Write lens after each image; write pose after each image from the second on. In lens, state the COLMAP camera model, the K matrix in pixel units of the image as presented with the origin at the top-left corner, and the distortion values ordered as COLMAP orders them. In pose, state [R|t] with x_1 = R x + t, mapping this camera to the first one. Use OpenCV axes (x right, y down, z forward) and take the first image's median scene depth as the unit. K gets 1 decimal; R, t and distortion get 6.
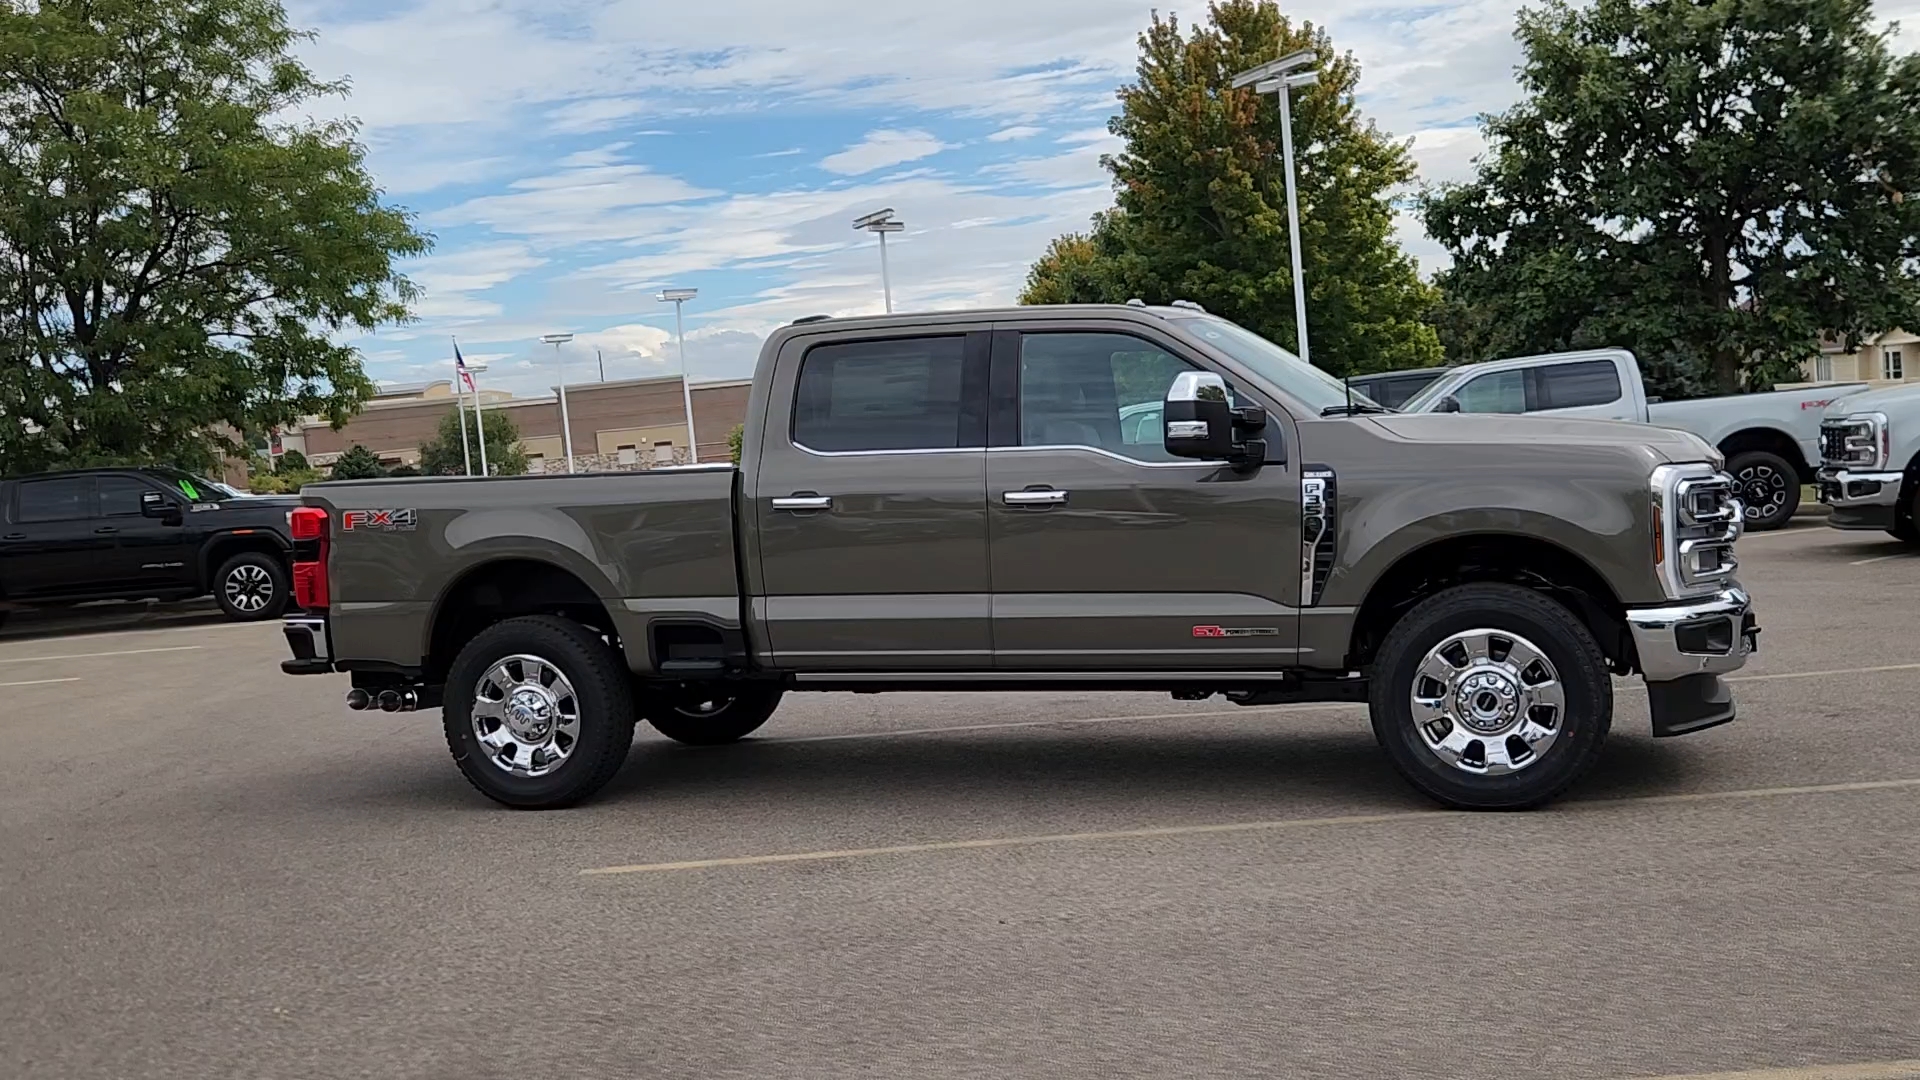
lens RADIAL K [[1858.6, 0, 944.0], [0, 1858.6, 557.0], [0, 0, 1]] dist [0.024306, 0.000000]
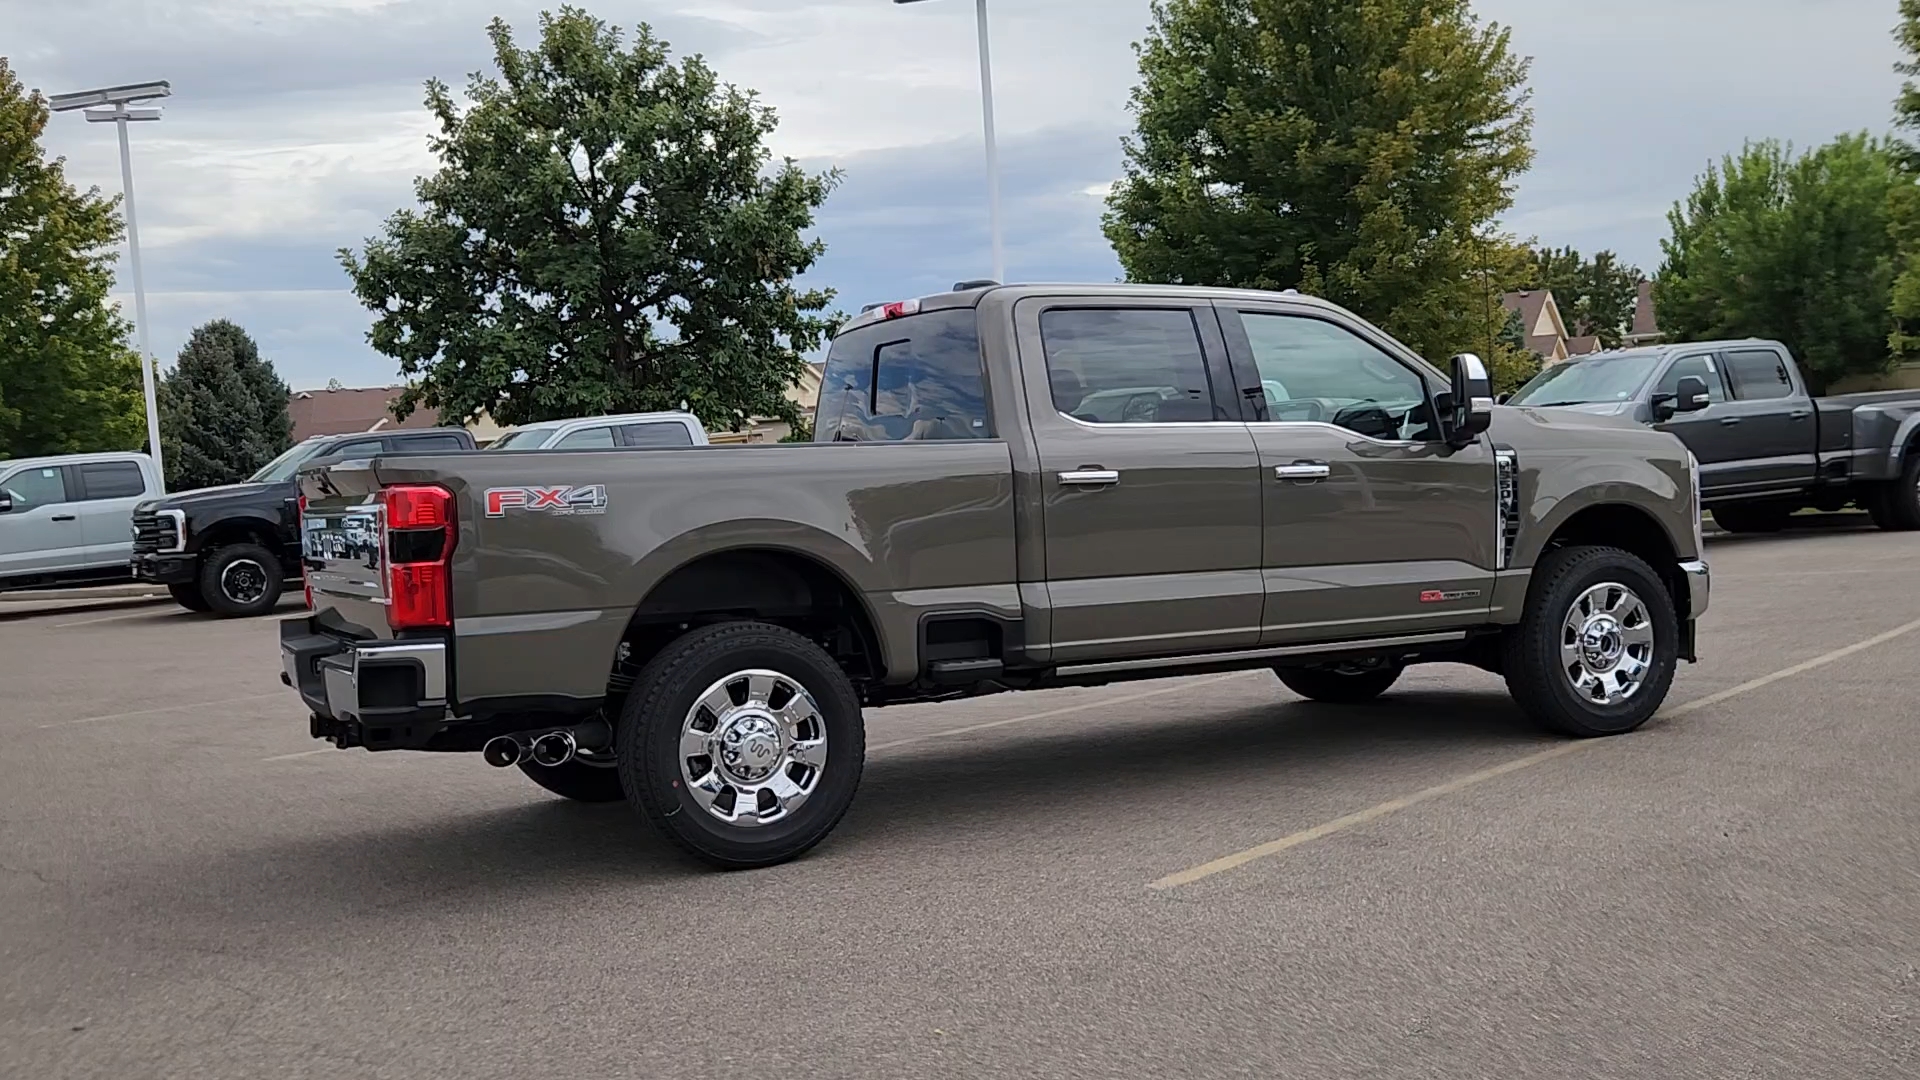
lens RADIAL K [[1858.6, 0, 945.3], [0, 1858.6, 547.3], [0, 0, 1]] dist [0.024306, 0.000000]
pose [[0.697679, -0.005836, 0.716387, -0.702838], [0.048313, 0.998074, -0.038921, 0.033772], [-0.714780, 0.061765, 0.696616, 0.373605]]
